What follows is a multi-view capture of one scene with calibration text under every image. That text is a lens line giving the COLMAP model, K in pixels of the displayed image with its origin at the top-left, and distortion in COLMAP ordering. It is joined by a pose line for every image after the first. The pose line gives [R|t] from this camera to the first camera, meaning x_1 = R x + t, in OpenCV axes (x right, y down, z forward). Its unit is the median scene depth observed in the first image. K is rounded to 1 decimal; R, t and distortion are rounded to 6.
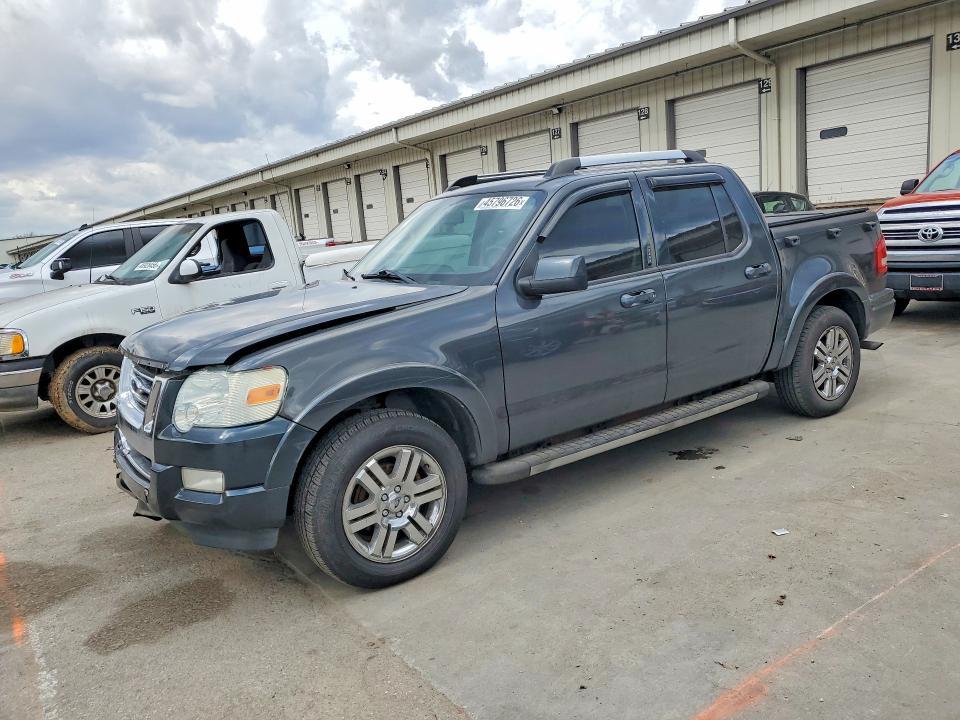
lens RADIAL K [[744.5, 0, 480.0], [0, 744.5, 360.0], [0, 0, 1]] dist [-0.003748, -0.004831]
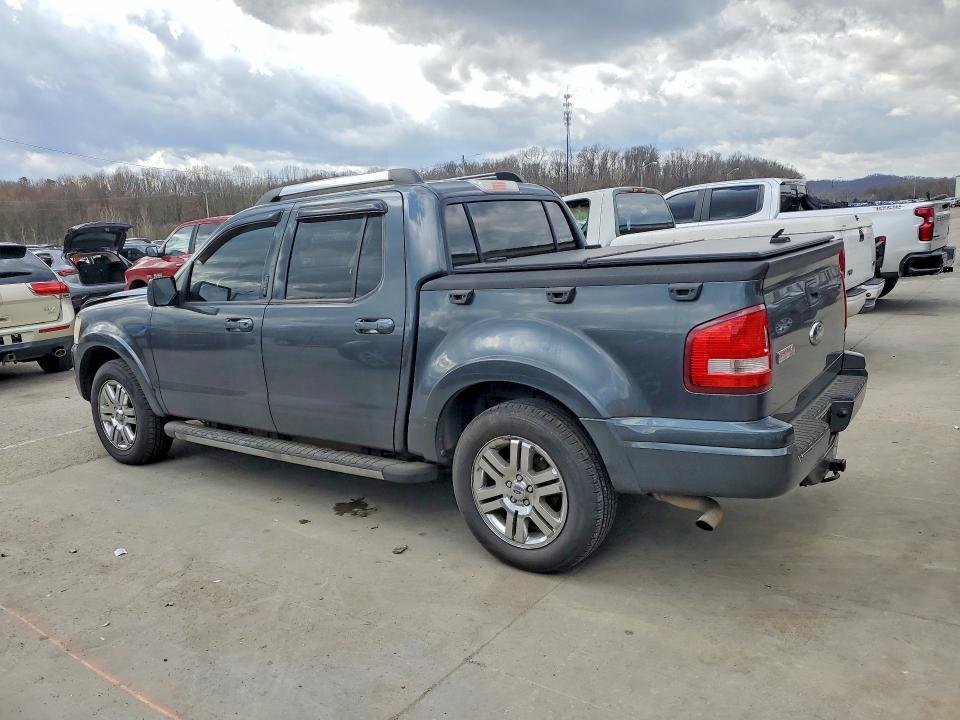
lens RADIAL K [[723.0, 0, 480.0], [0, 723.0, 360.0], [0, 0, 1]] dist [0.005027, 0.001982]
pose [[0.339966, 0.227549, -0.912494, 1.141693], [-0.152799, 0.970758, 0.185150, -0.247455], [0.927942, 0.076483, 0.364794, 0.824438]]
